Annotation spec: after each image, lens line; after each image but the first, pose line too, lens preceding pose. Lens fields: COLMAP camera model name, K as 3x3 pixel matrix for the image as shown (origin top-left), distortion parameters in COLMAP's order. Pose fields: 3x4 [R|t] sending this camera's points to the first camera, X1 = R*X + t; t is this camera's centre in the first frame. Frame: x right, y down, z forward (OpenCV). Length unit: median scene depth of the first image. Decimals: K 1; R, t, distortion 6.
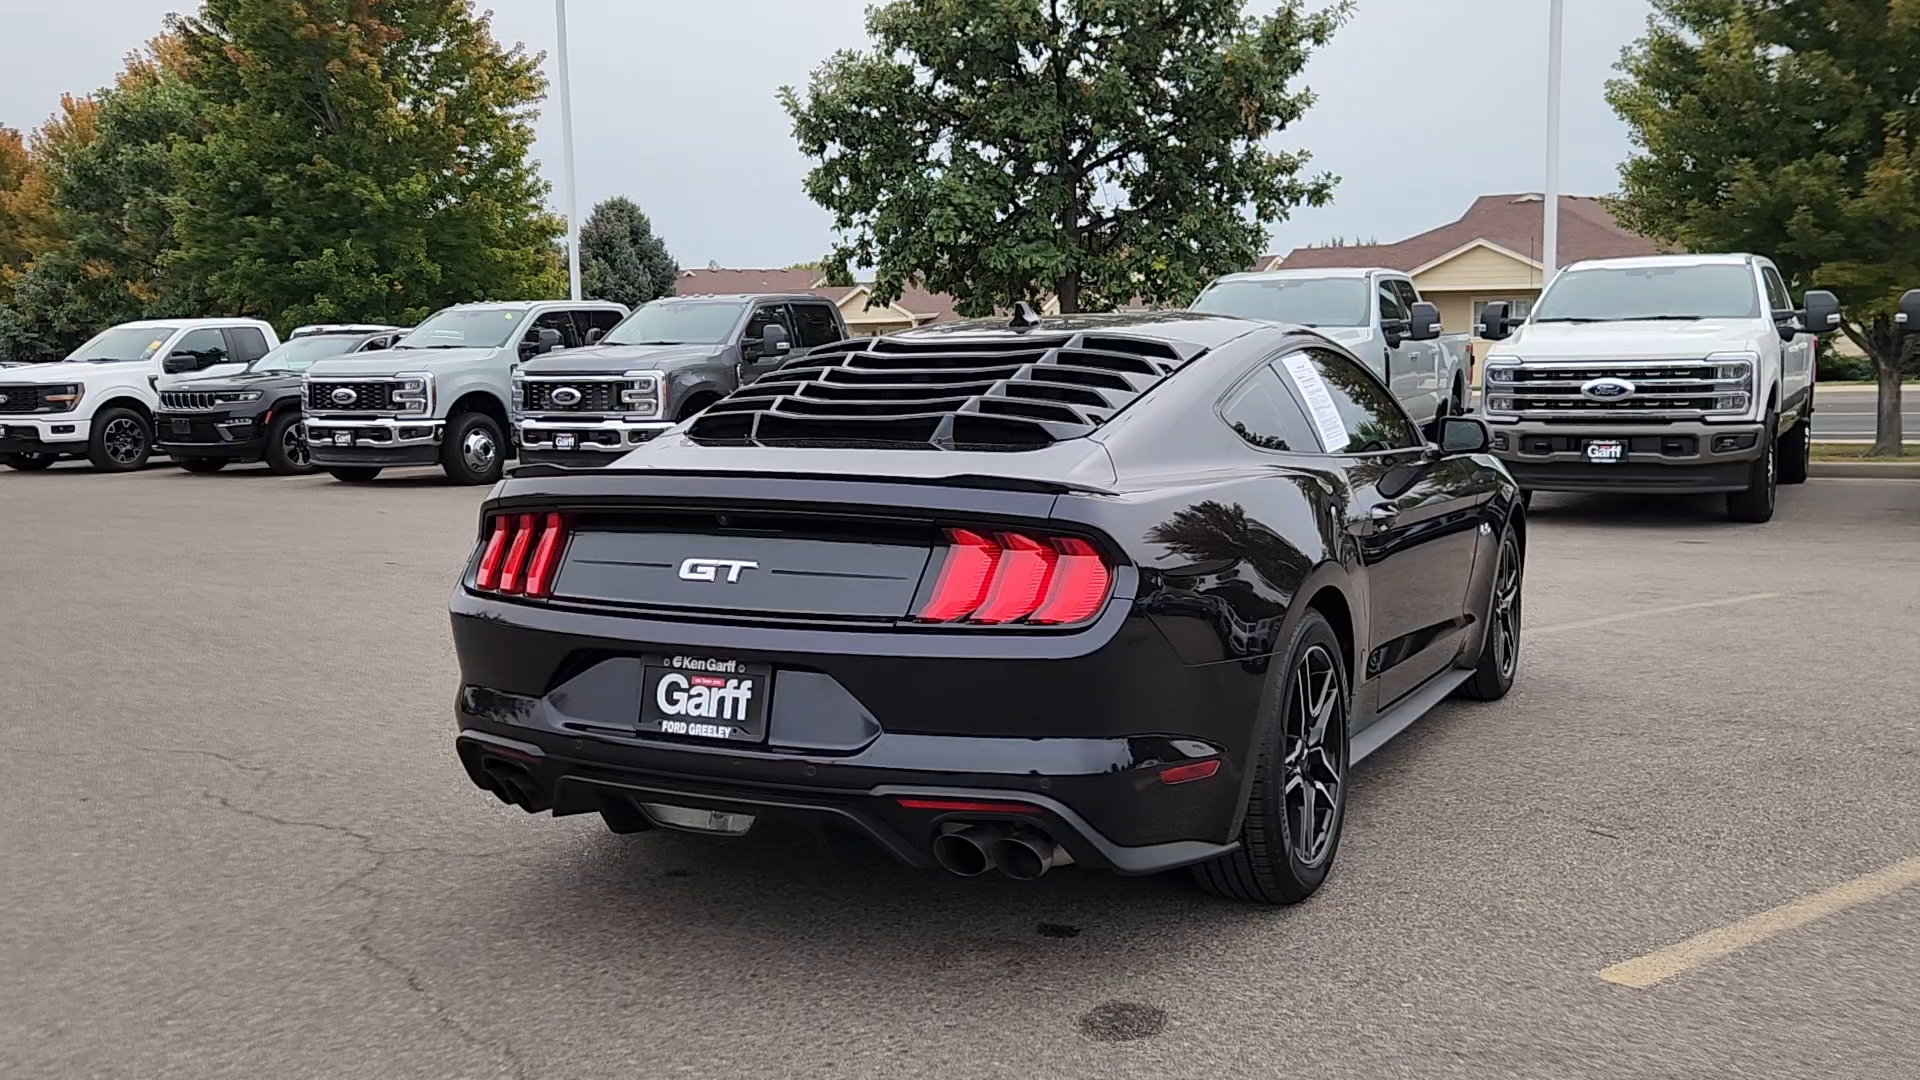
lens RADIAL K [[1755.7, 0, 946.0], [0, 1755.7, 550.3], [0, 0, 1]] dist [0.024879, 0.000000]
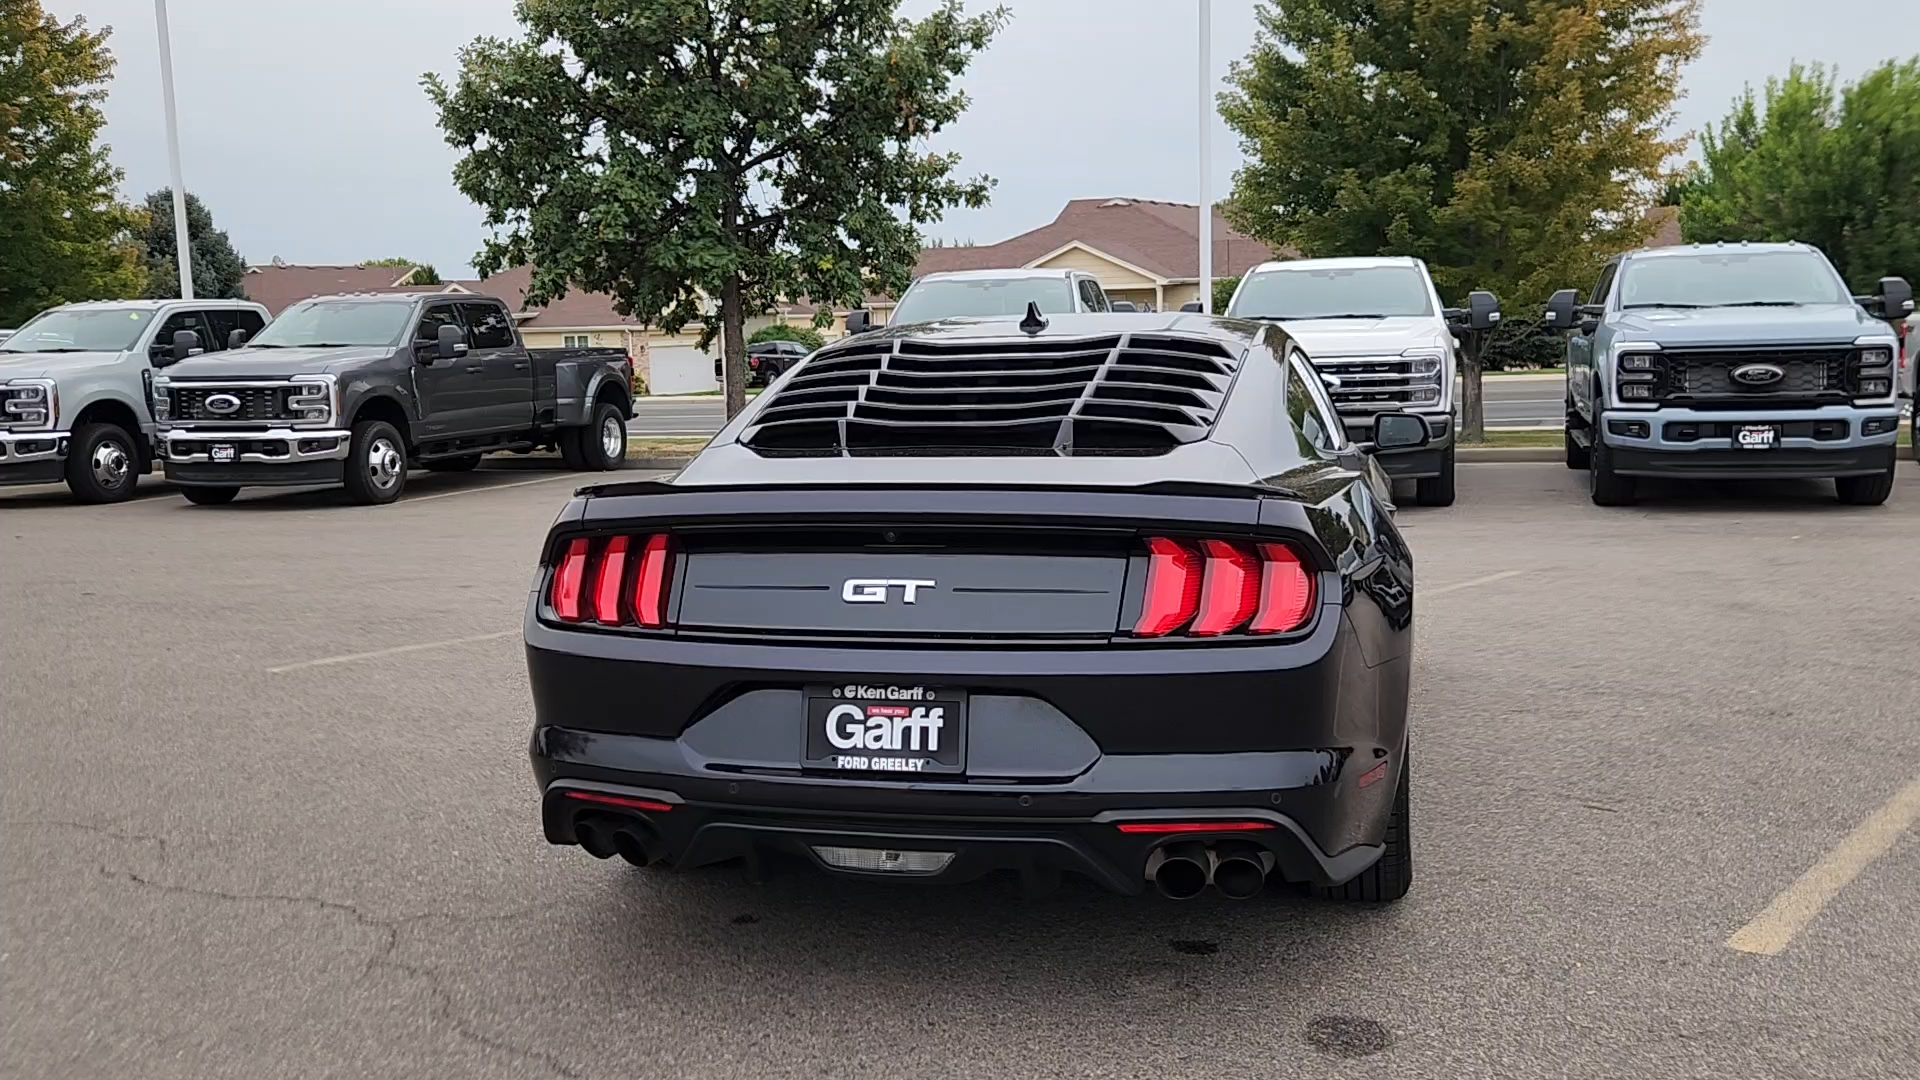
lens RADIAL K [[1755.7, 0, 945.9], [0, 1755.7, 549.0], [0, 0, 1]] dist [0.024879, 0.000000]
pose [[0.972522, -0.033098, 0.230448, -0.059529], [0.033167, 0.999443, 0.003577, -0.002467], [-0.230438, 0.004164, 0.973078, 0.017142]]
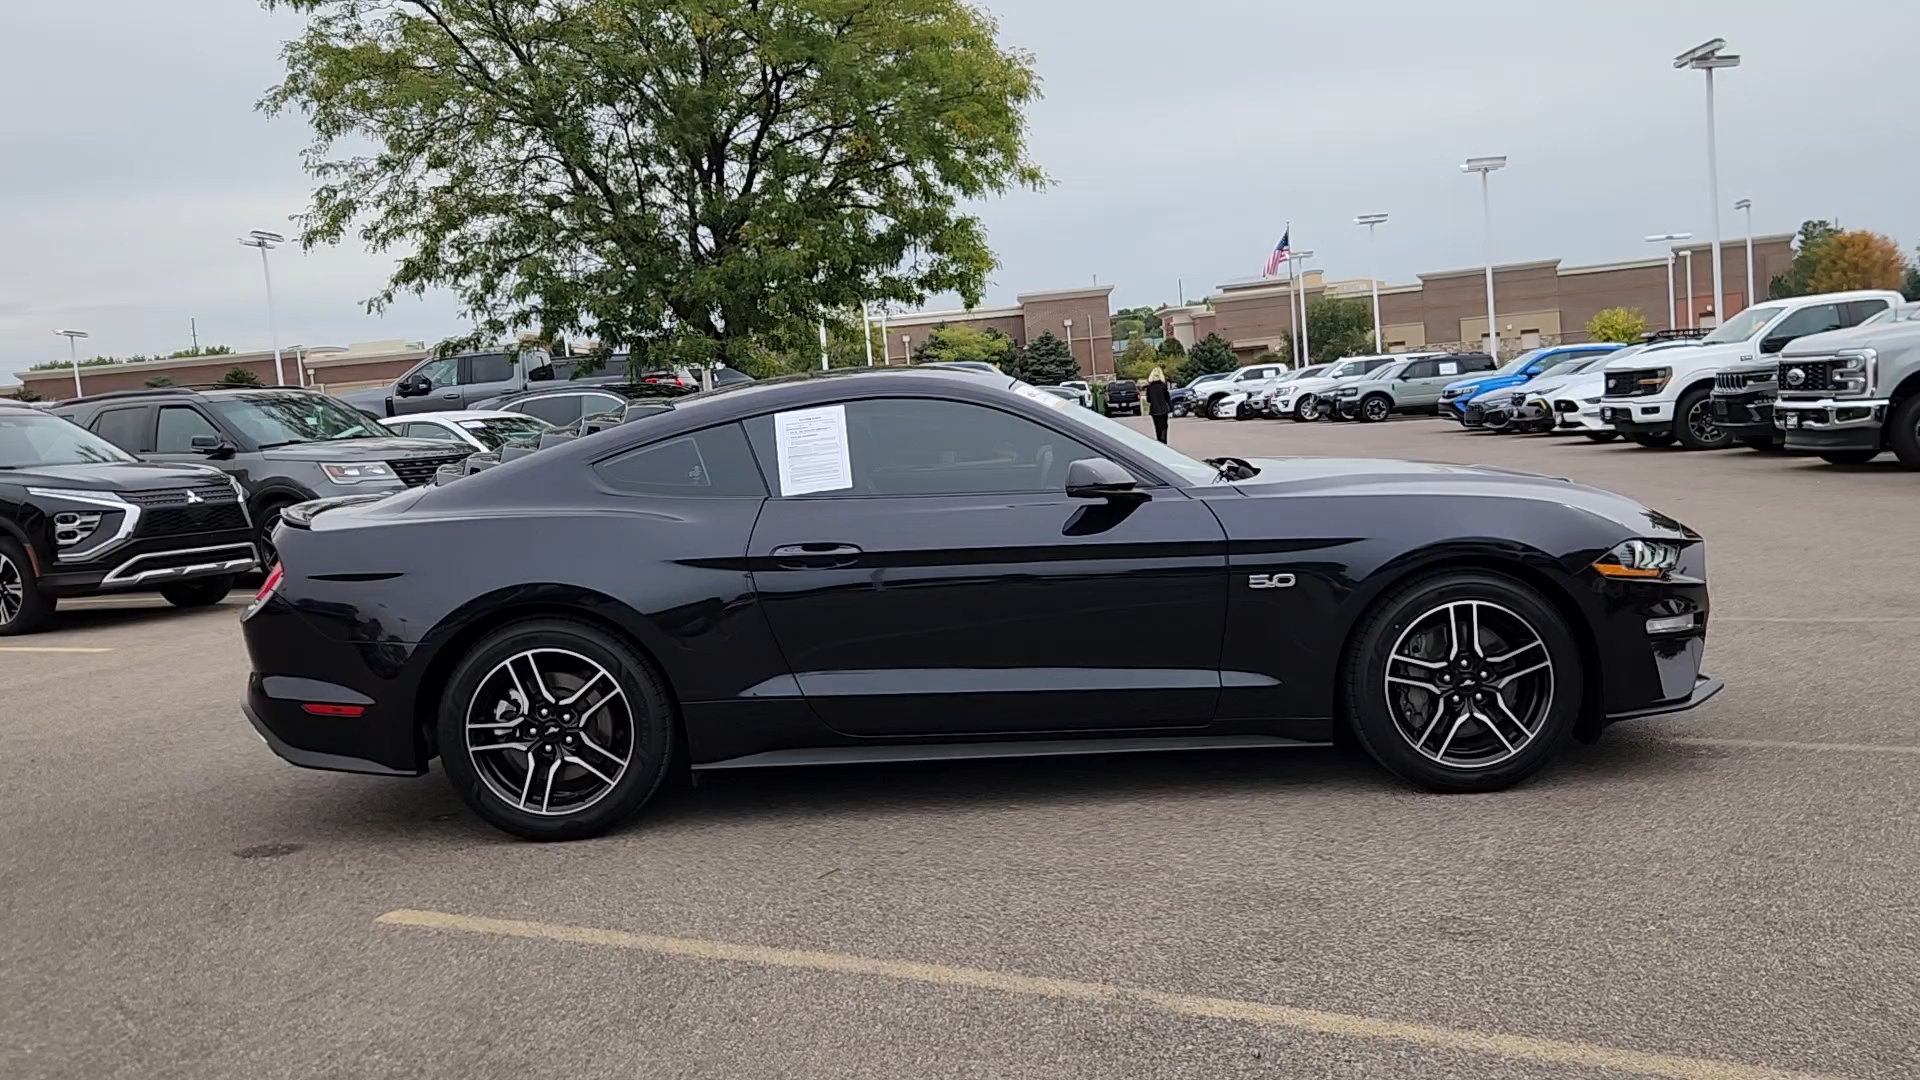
lens RADIAL K [[1755.7, 0, 944.1], [0, 1755.7, 543.1], [0, 0, 1]] dist [0.024879, 0.000000]
pose [[0.449500, 0.057640, -0.891419, 0.323302], [-0.040794, 0.998199, 0.043974, -0.019994], [0.892348, 0.016598, 0.451042, 0.146061]]
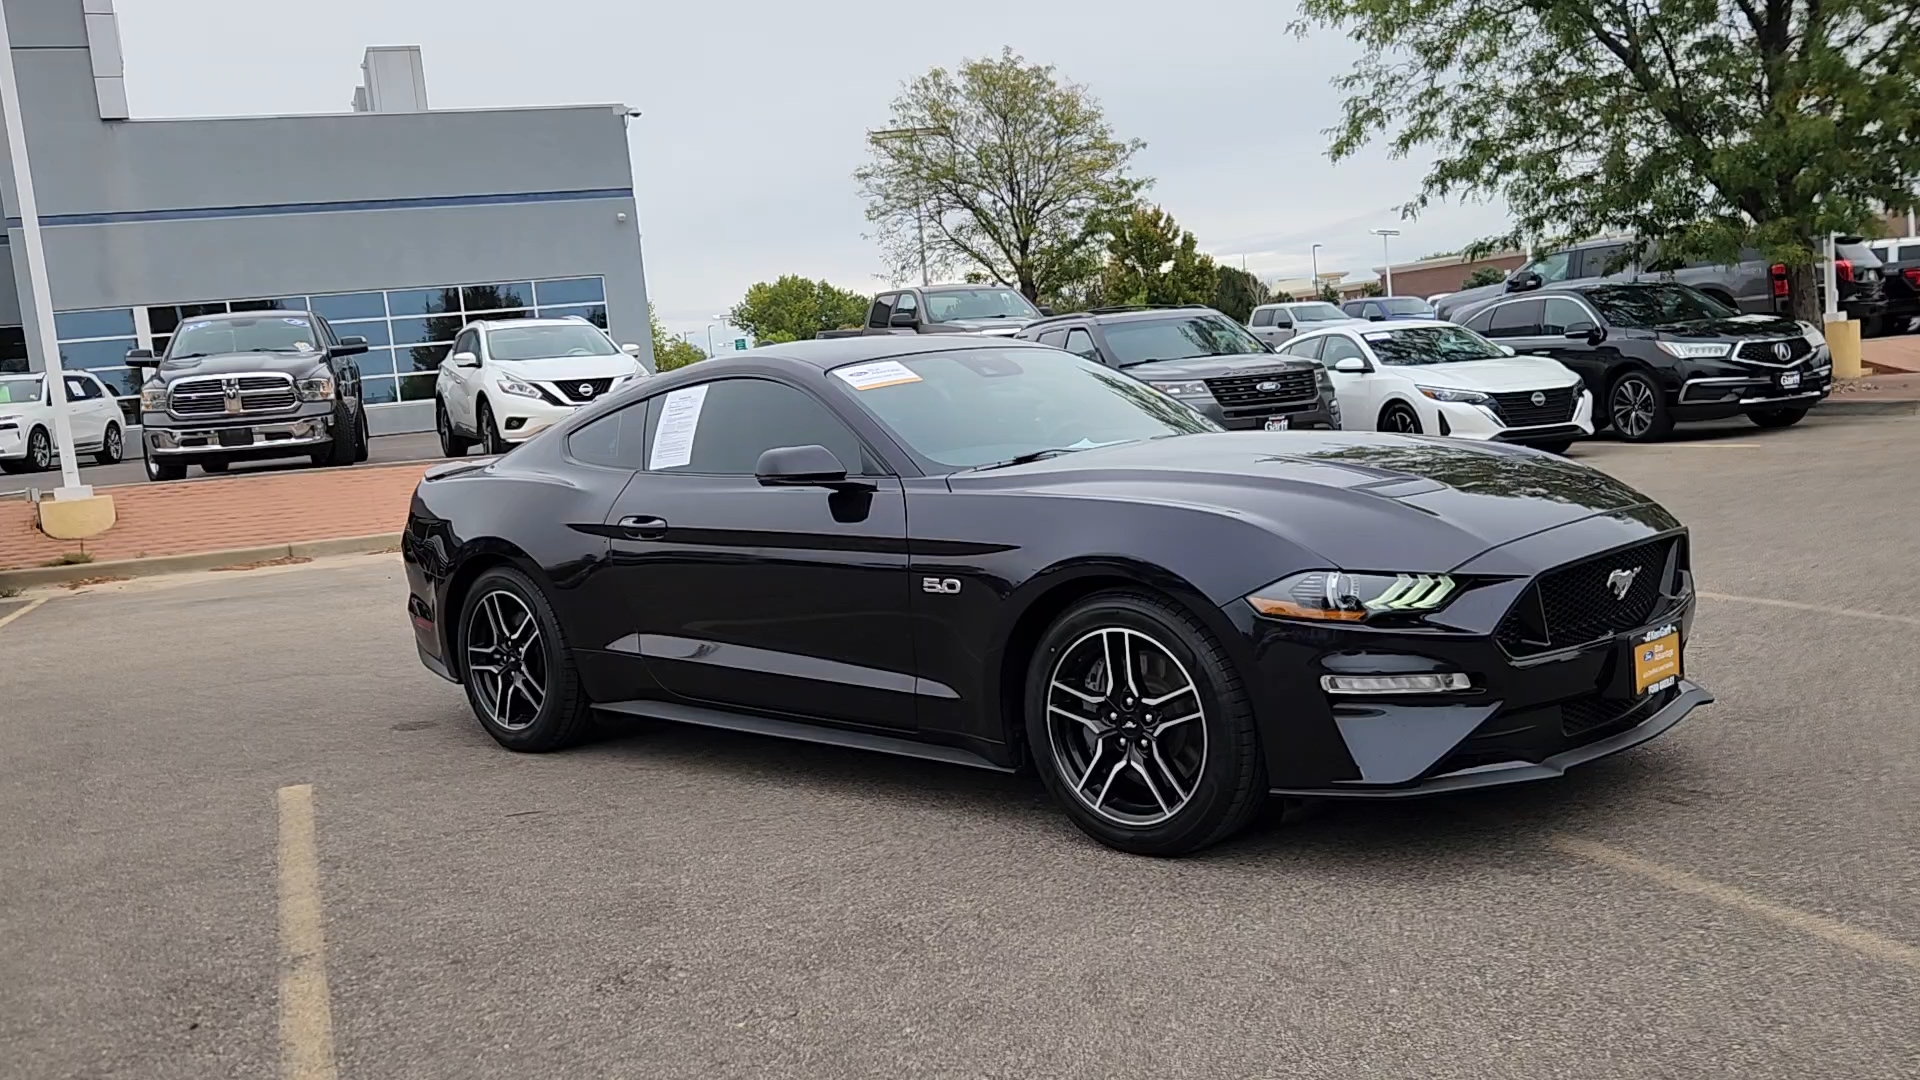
lens RADIAL K [[1755.7, 0, 943.7], [0, 1755.7, 552.3], [0, 0, 1]] dist [0.024879, 0.000000]
pose [[-0.277280, 0.128648, -0.952137, 0.340960], [-0.021799, 0.989898, 0.140099, -0.044507], [0.960542, 0.059602, -0.271674, 0.388443]]
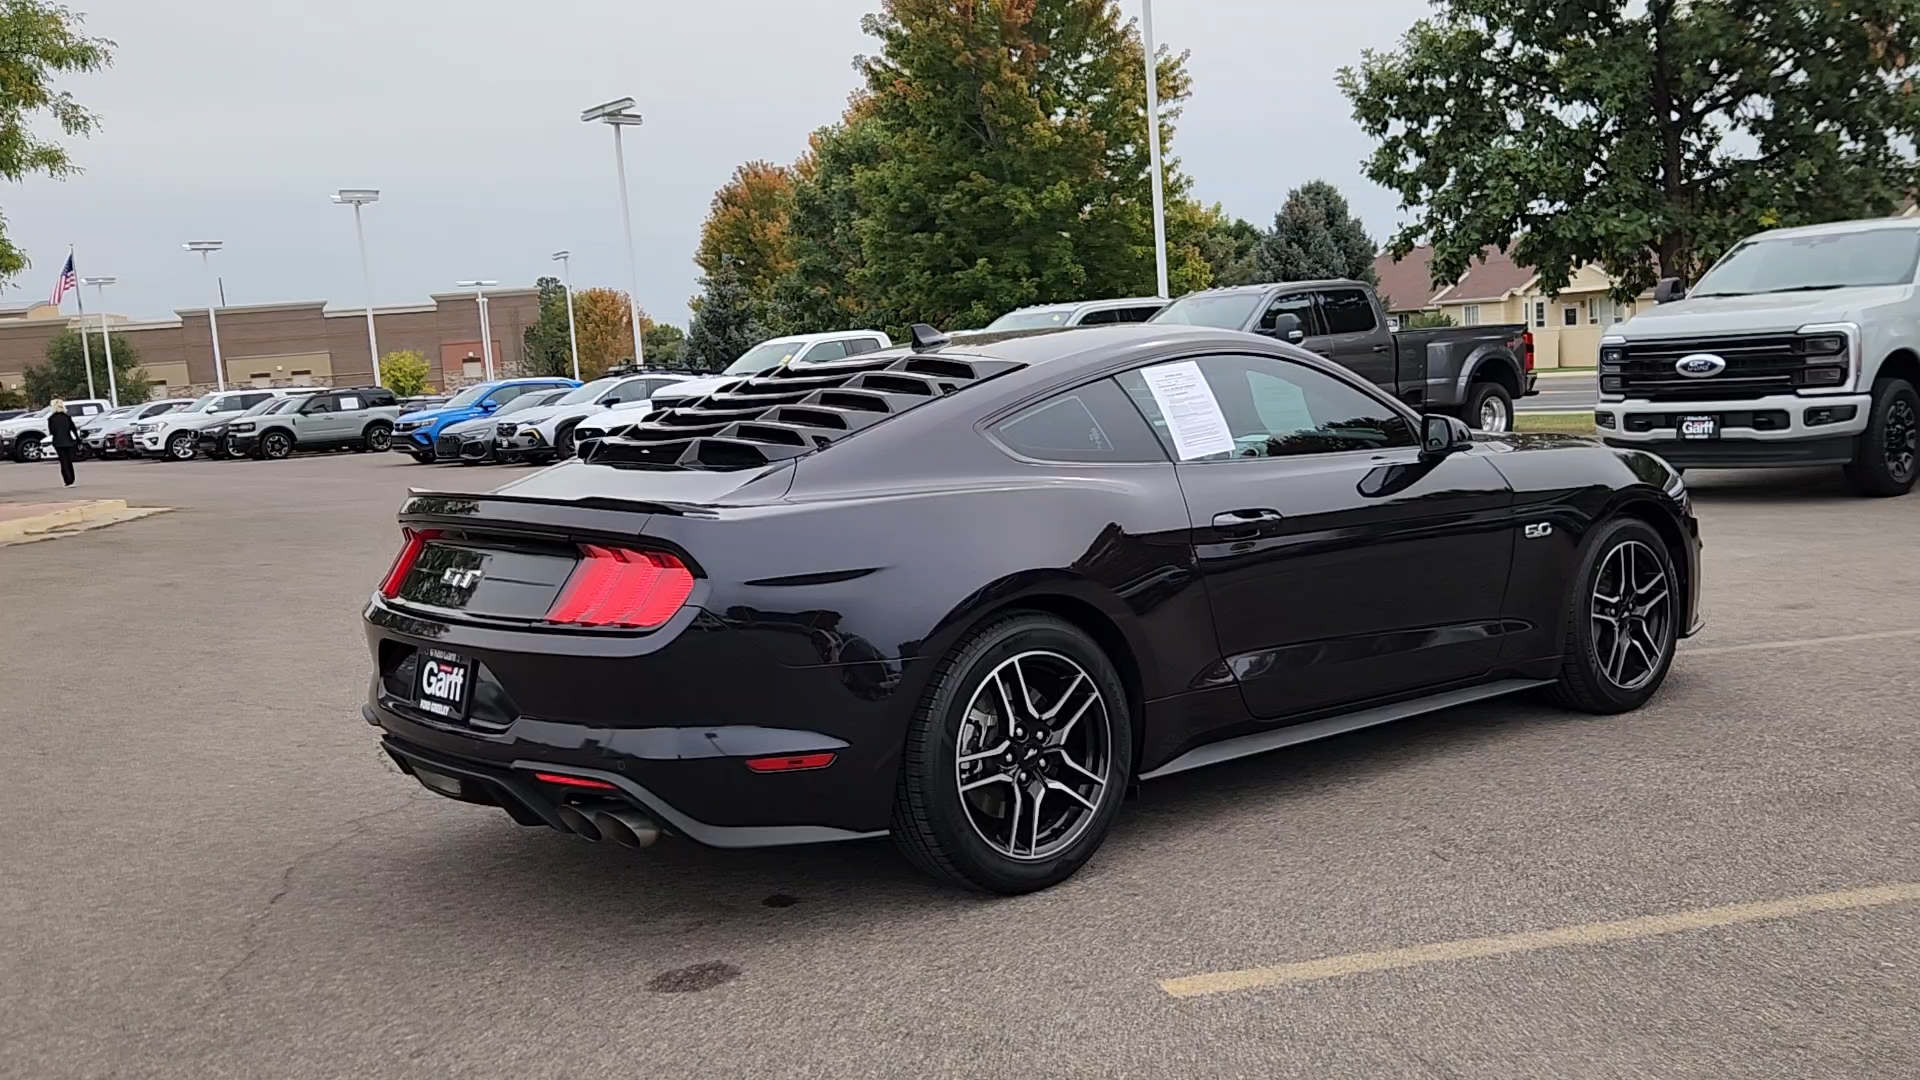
lens RADIAL K [[1755.7, 0, 941.9], [0, 1755.7, 553.0], [0, 0, 1]] dist [0.024879, 0.000000]
pose [[0.914560, 0.002767, -0.404440, 0.126037], [0.001646, 0.999943, 0.010564, -0.003287], [0.404446, -0.010327, 0.914504, 0.005049]]
